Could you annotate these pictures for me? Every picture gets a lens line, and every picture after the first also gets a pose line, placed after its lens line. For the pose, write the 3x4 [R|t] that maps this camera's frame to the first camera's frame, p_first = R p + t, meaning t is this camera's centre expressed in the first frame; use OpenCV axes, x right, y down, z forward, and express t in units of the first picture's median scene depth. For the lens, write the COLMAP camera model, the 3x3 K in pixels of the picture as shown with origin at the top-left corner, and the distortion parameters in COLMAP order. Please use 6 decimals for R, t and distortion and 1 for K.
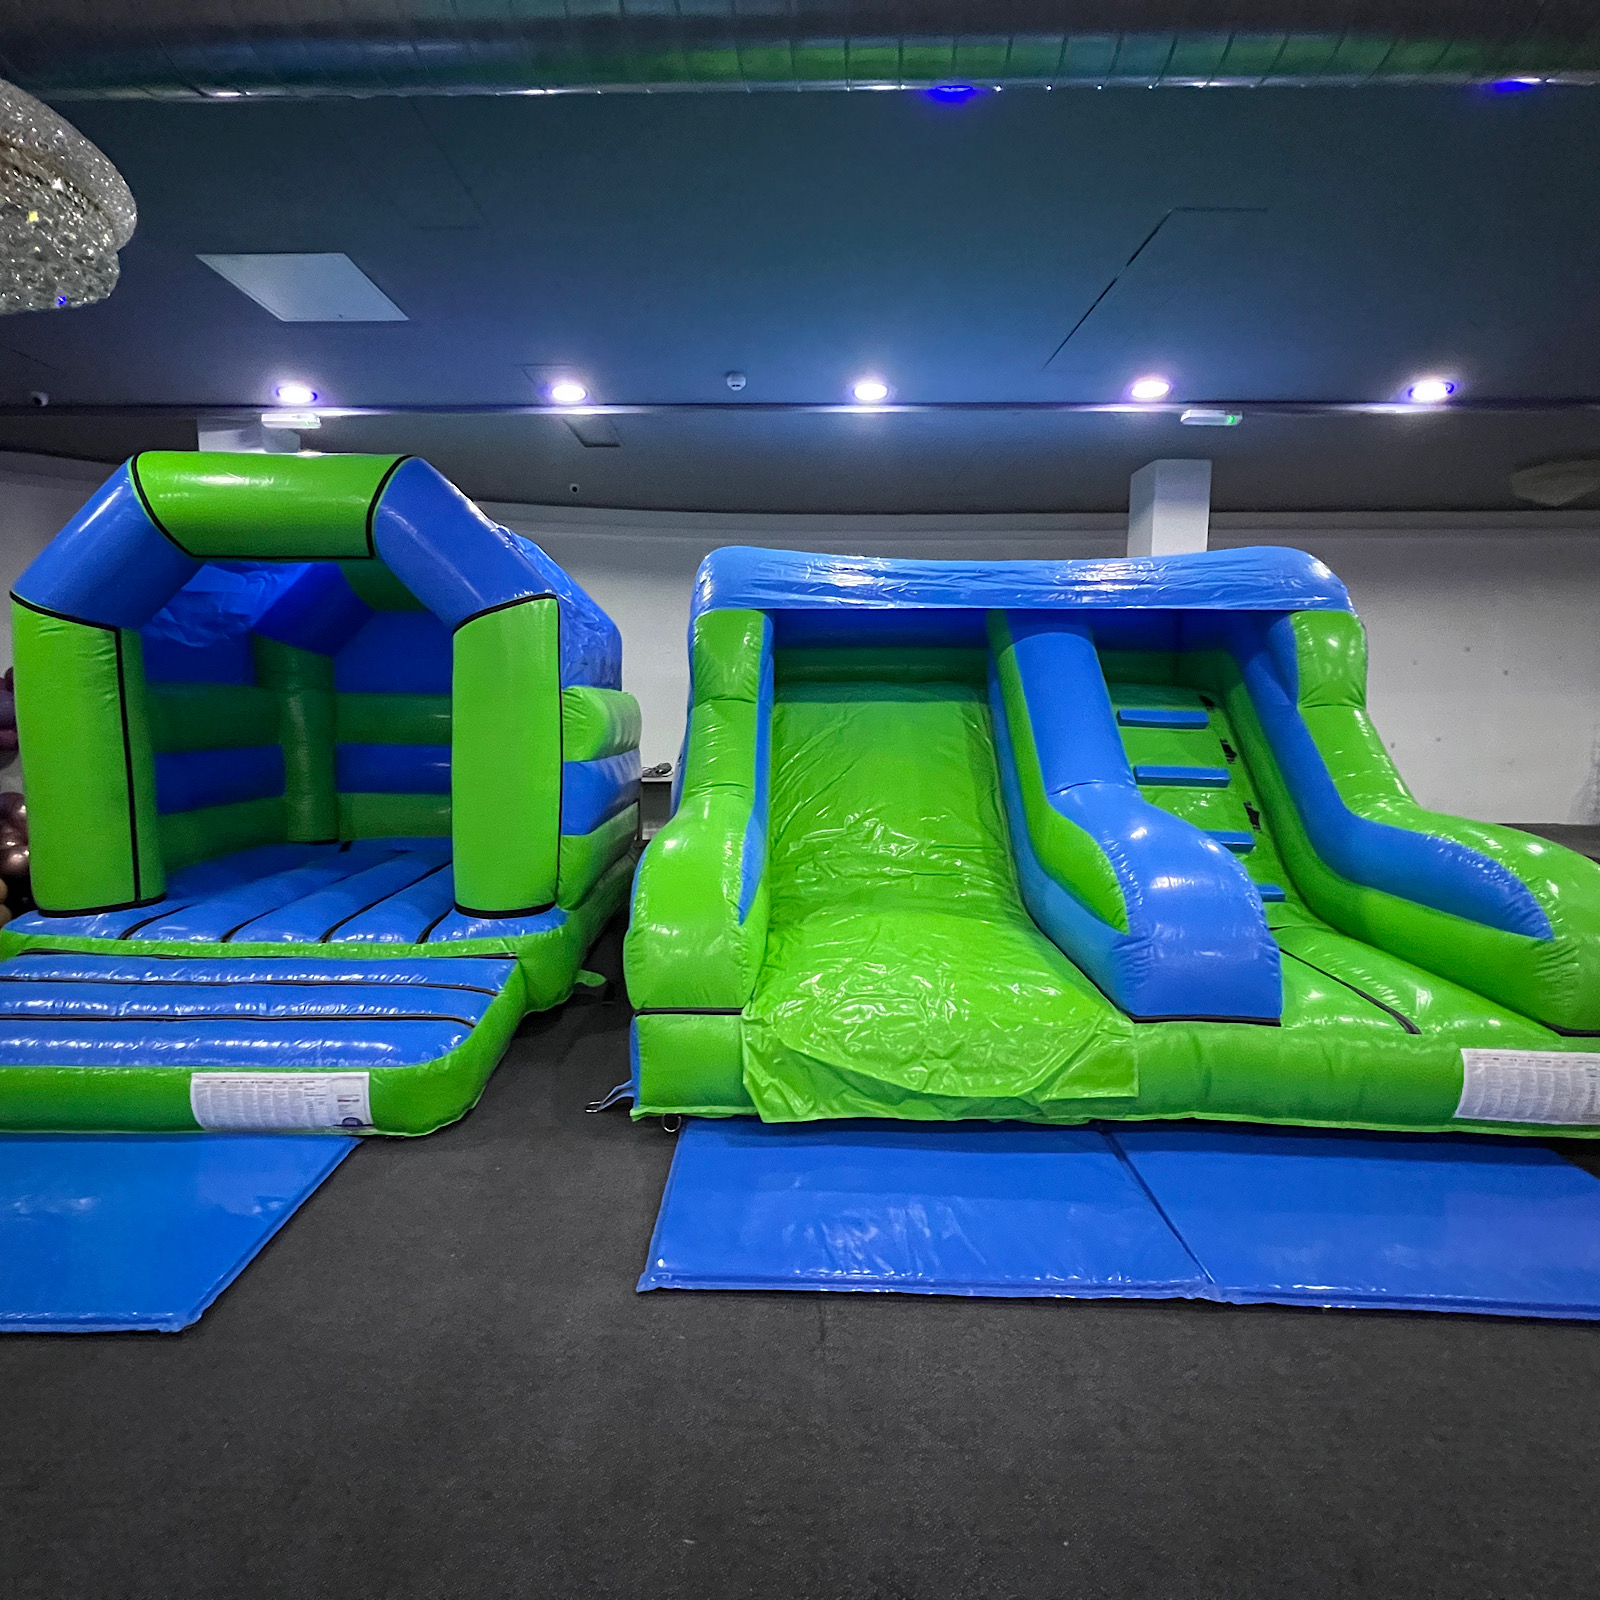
lens RADIAL K [[858.9, 0, 772.6], [0, 858.9, 801.4], [0, 0, 1]] dist [0.011235, -0.001679]
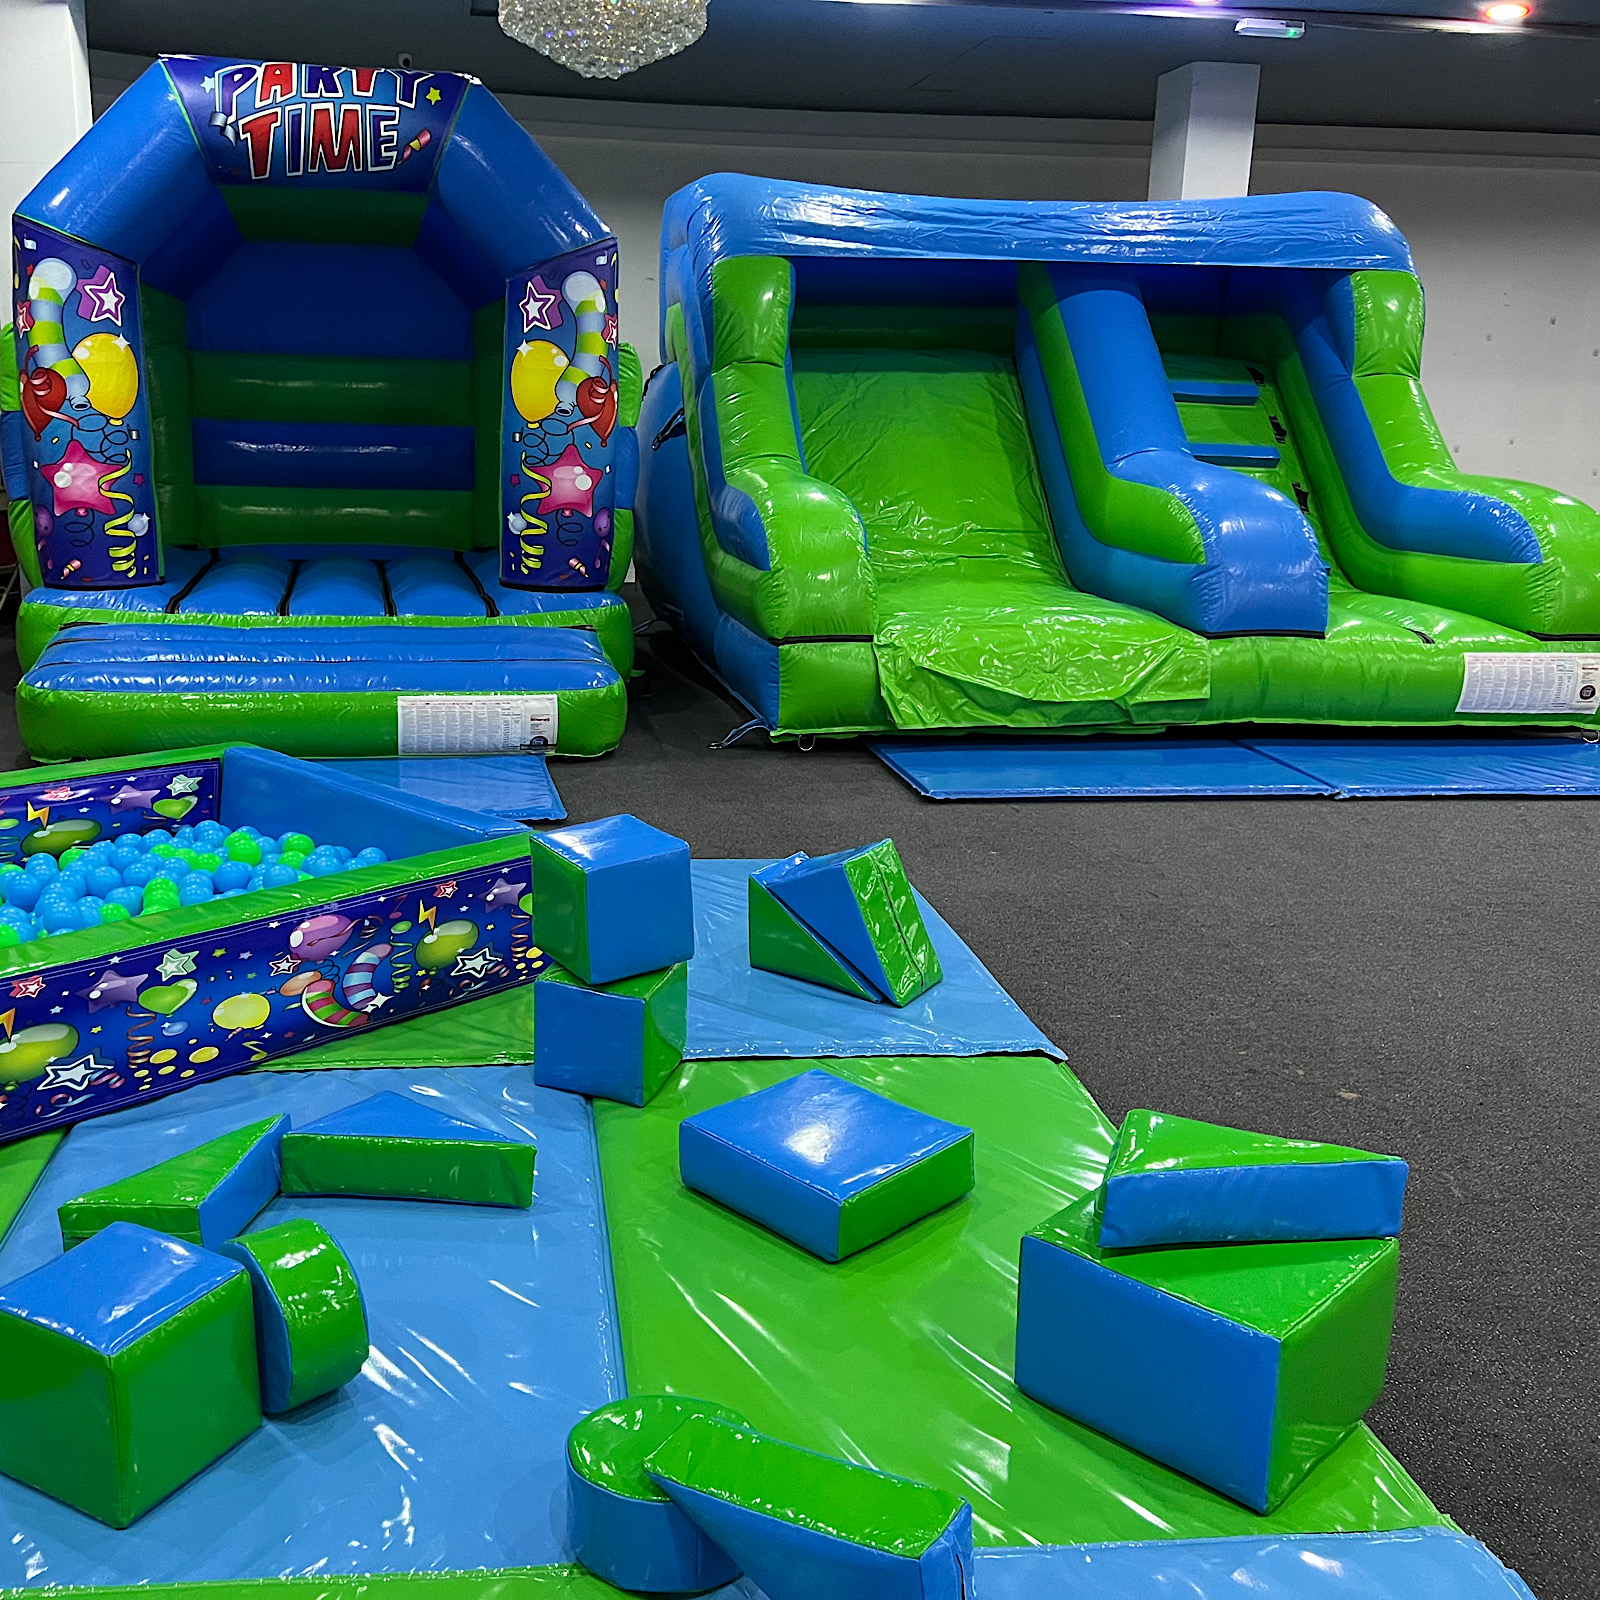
lens RADIAL K [[1622.0, 0, 670.0], [0, 1622.0, 797.1], [0, 0, 1]] dist [0.067782, 0.000000]
pose [[0.986515, -0.027128, 0.161407, -0.511235], [0.008677, 0.993450, 0.113941, 0.161163], [-0.163441, -0.111004, 0.980288, -0.827575]]
